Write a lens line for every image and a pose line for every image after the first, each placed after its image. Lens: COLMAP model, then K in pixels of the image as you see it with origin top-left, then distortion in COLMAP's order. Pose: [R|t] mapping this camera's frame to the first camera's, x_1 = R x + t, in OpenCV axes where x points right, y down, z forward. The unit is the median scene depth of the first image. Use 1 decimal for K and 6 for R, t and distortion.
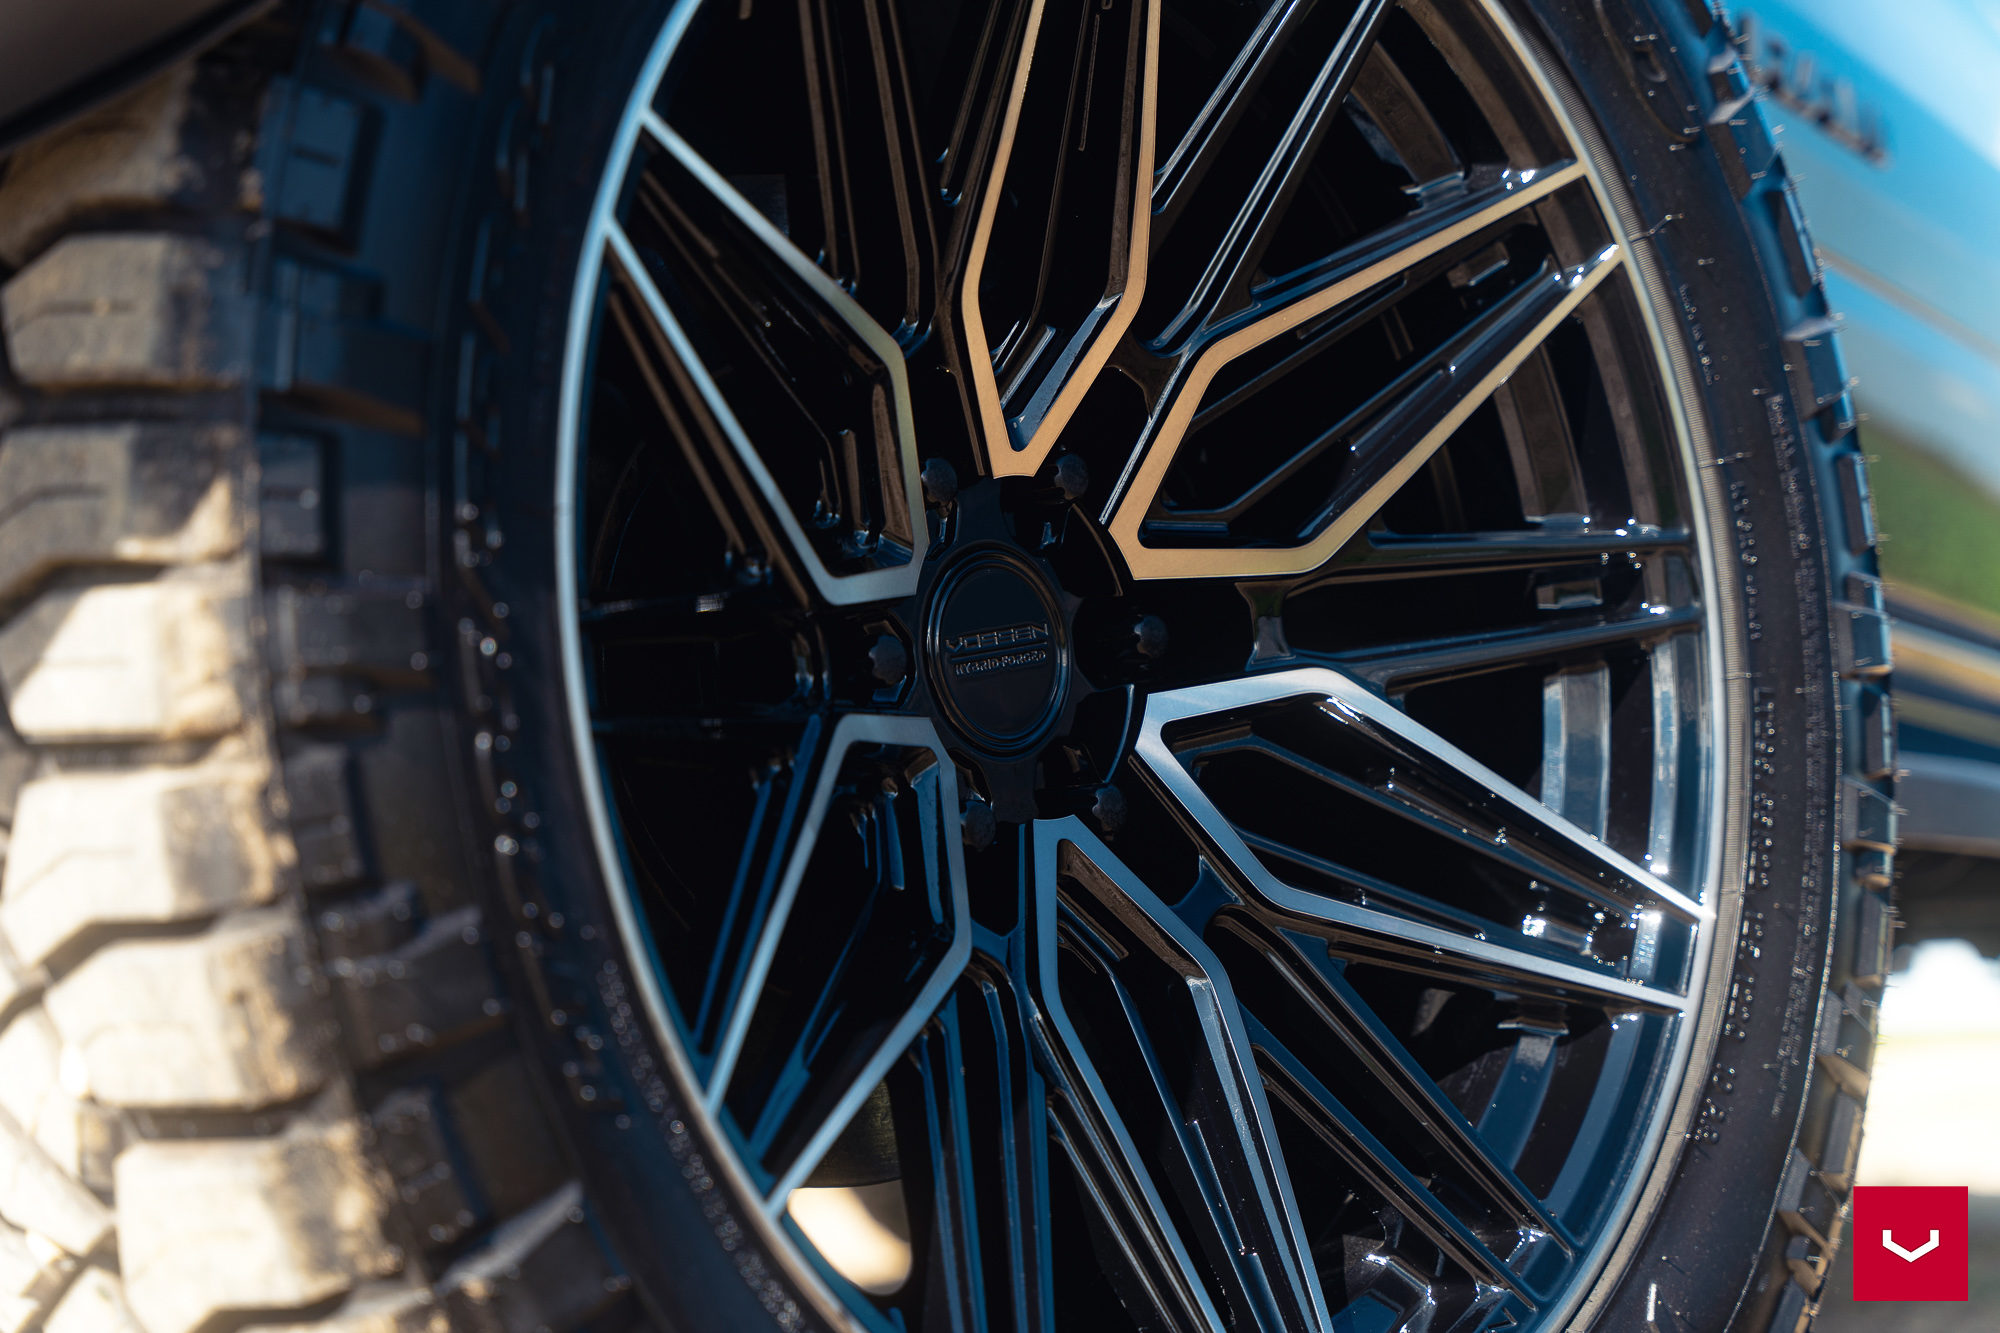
lens RADIAL K [[4282.8, 0, 1000.0], [0, 4282.8, 666.5], [0, 0, 1]] dist [0.036937, 0.210571]
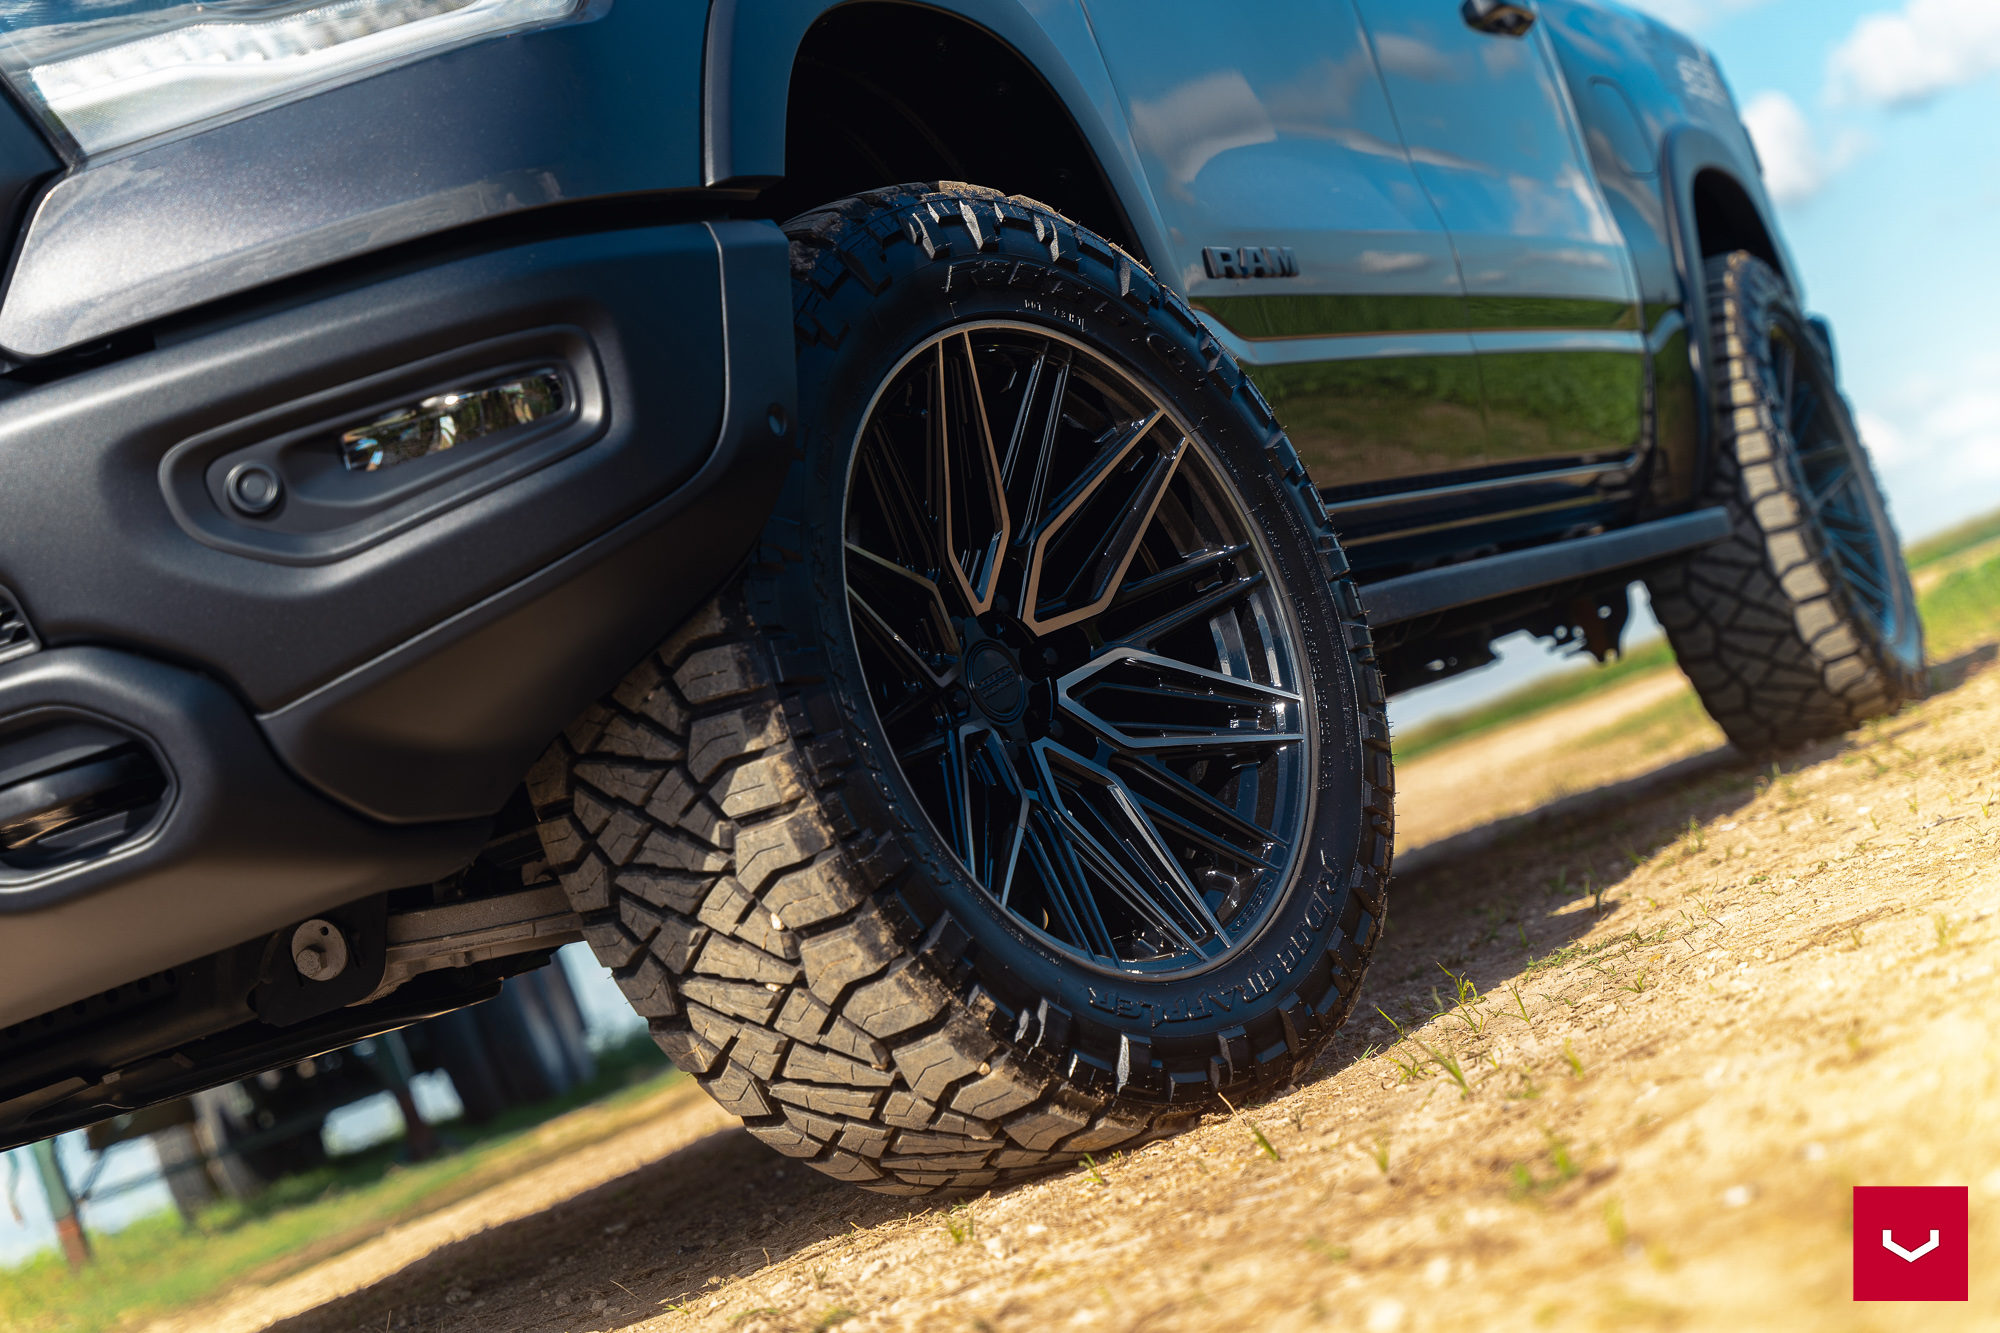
lens RADIAL K [[3787.2, 0, 1000.0], [0, 3787.2, 666.5], [0, 0, 1]] dist [-0.013363, -0.014281]
pose [[0.955051, -0.289763, 0.062576, -0.133166], [0.287771, 0.956905, 0.038985, -0.097010], [-0.071176, -0.019226, 0.997278, -1.184807]]
